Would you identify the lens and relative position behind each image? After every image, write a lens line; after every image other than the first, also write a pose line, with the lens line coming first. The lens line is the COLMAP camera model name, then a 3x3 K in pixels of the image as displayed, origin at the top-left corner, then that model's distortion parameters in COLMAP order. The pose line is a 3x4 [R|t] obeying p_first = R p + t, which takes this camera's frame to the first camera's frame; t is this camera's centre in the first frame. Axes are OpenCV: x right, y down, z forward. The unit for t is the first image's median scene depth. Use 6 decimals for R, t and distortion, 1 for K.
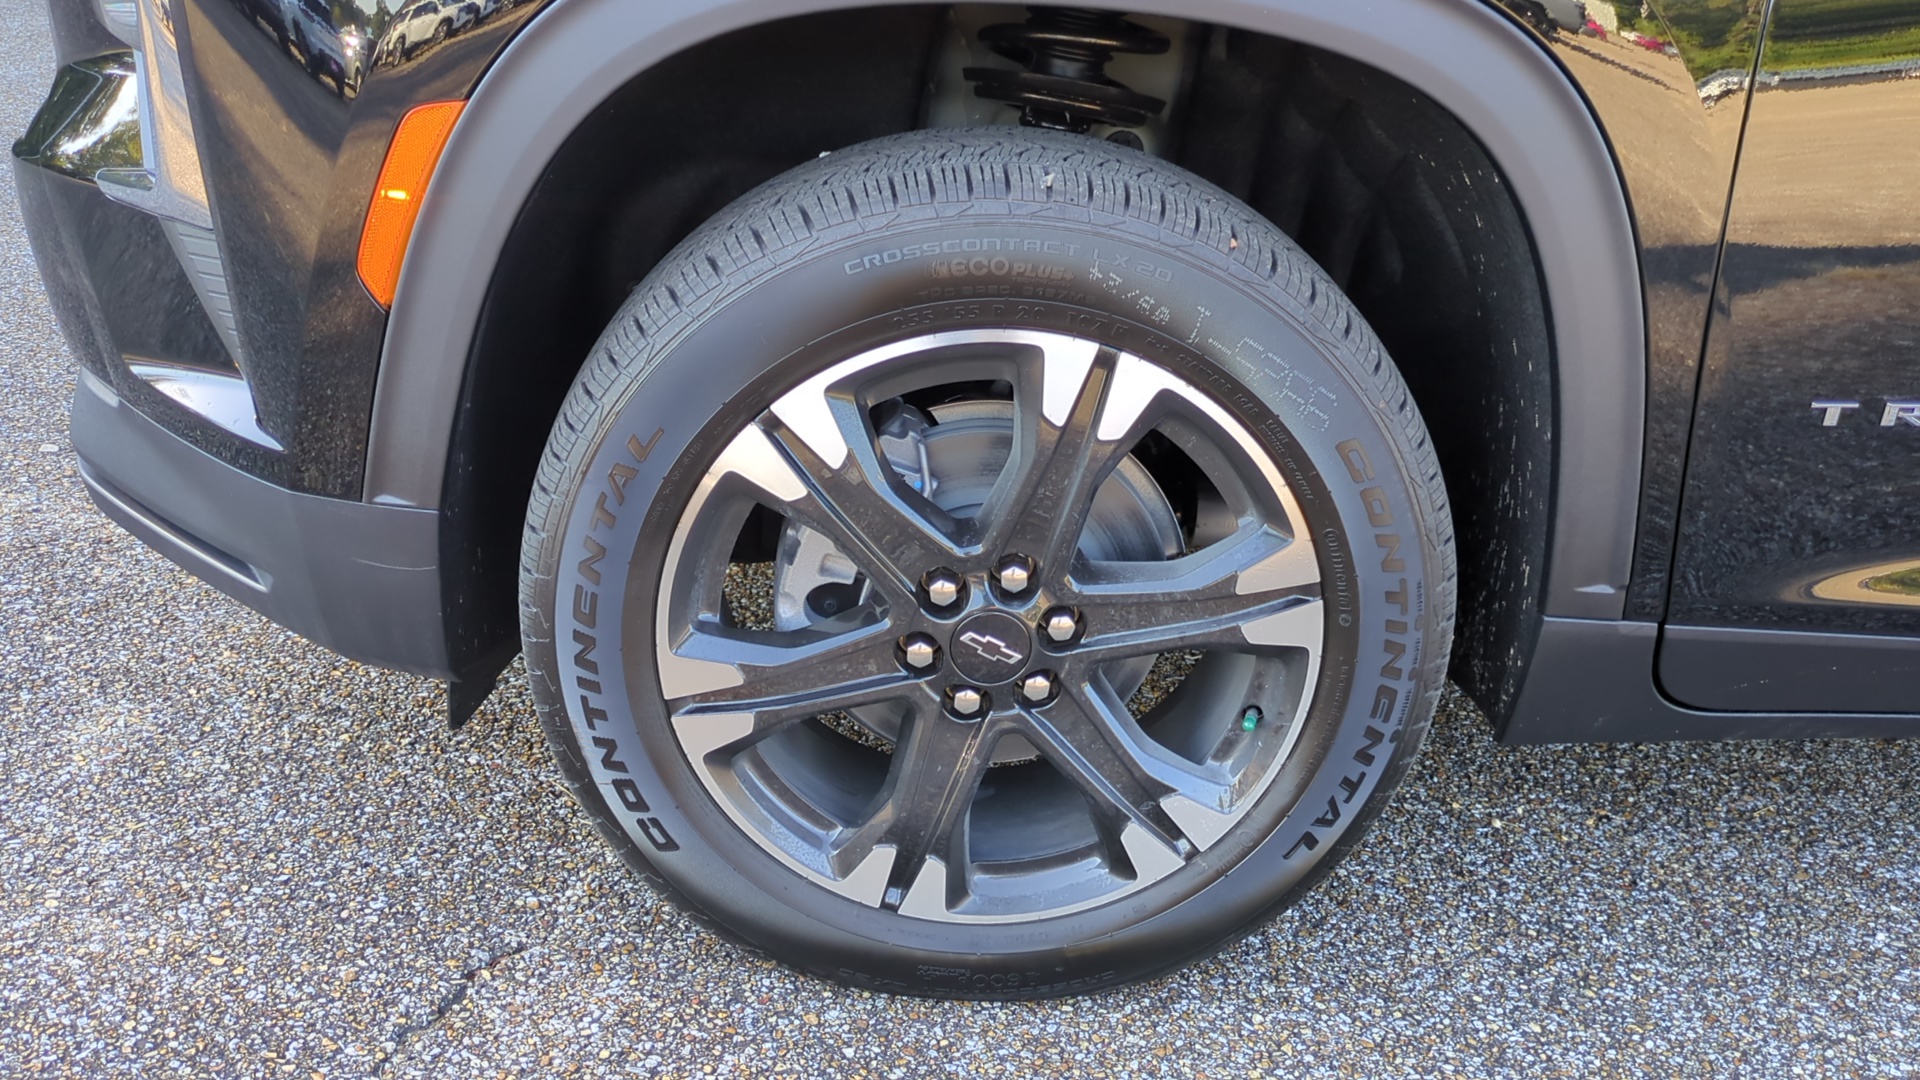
lens RADIAL K [[1637.3, 0, 958.0], [0, 1637.3, 527.9], [0, 0, 1]] dist [0.044482, -0.057851]
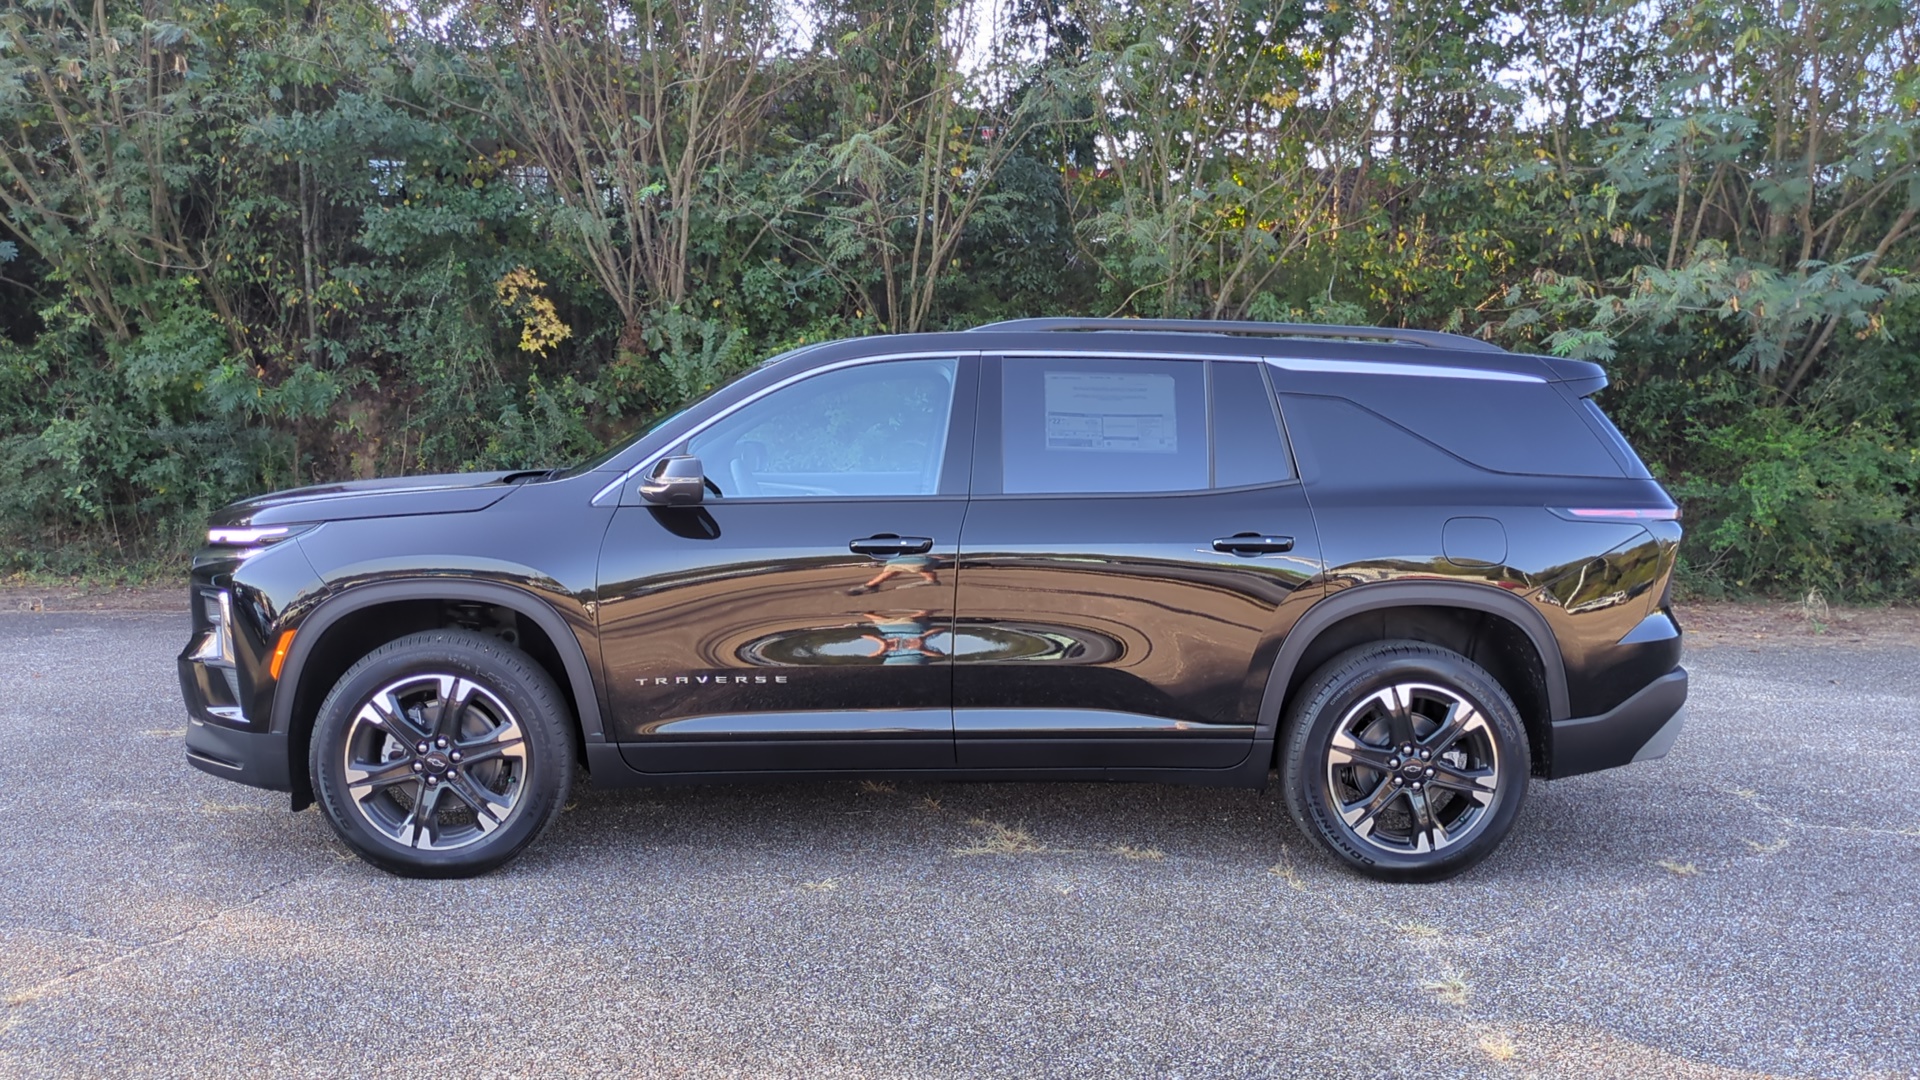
lens RADIAL K [[1637.3, 0, 958.0], [0, 1637.3, 527.9], [0, 0, 1]] dist [0.044482, -0.057851]
pose [[0.996737, -0.069686, 0.040731, 1.094504], [0.079261, 0.940392, -0.330726, 0.908118], [-0.015256, 0.332875, 0.942847, -2.745486]]
